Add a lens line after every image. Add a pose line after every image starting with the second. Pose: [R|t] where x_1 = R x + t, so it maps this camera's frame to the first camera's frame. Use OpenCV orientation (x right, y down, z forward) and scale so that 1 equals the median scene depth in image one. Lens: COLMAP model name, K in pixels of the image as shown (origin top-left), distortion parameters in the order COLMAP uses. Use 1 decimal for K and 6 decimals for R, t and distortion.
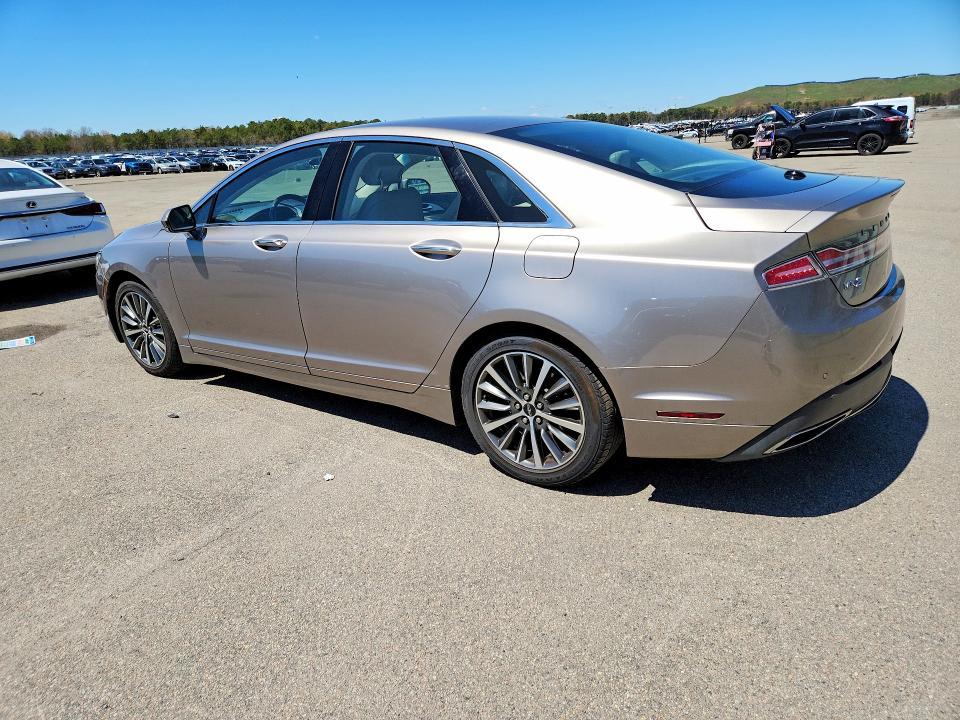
lens RADIAL K [[703.4, 0, 480.0], [0, 703.4, 360.0], [0, 0, 1]] dist [0.096012, -0.094271]
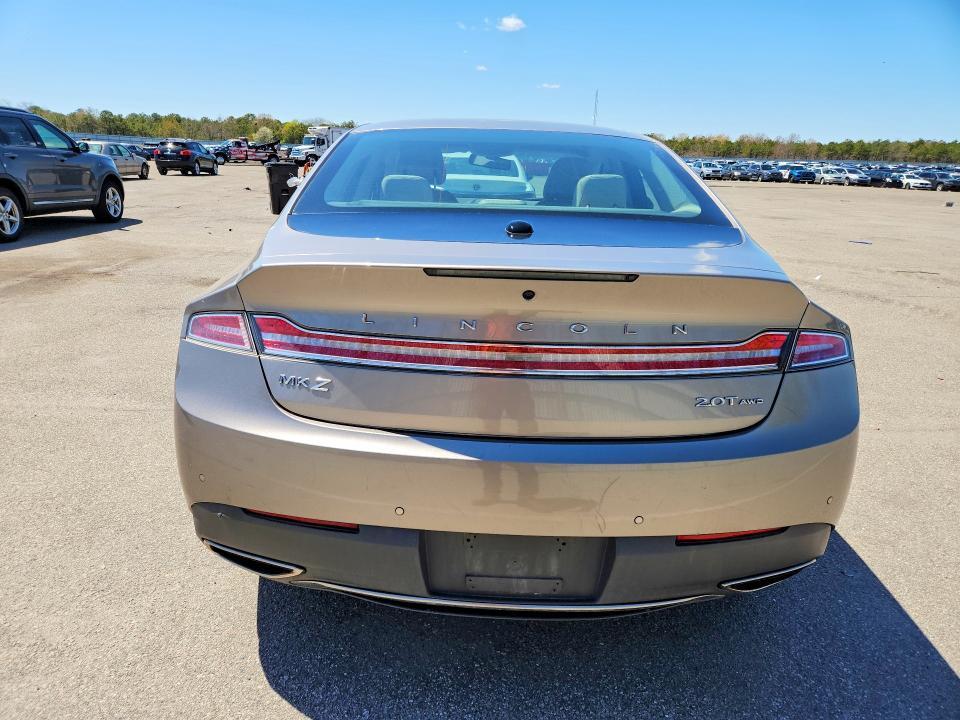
lens RADIAL K [[703.4, 0, 480.0], [0, 703.4, 360.0], [0, 0, 1]] dist [0.096012, -0.094271]
pose [[0.551025, 0.303006, -0.777534, 0.126953], [-0.311404, 0.939106, 0.145284, -0.030739], [0.774209, 0.162072, 0.611828, 0.076255]]
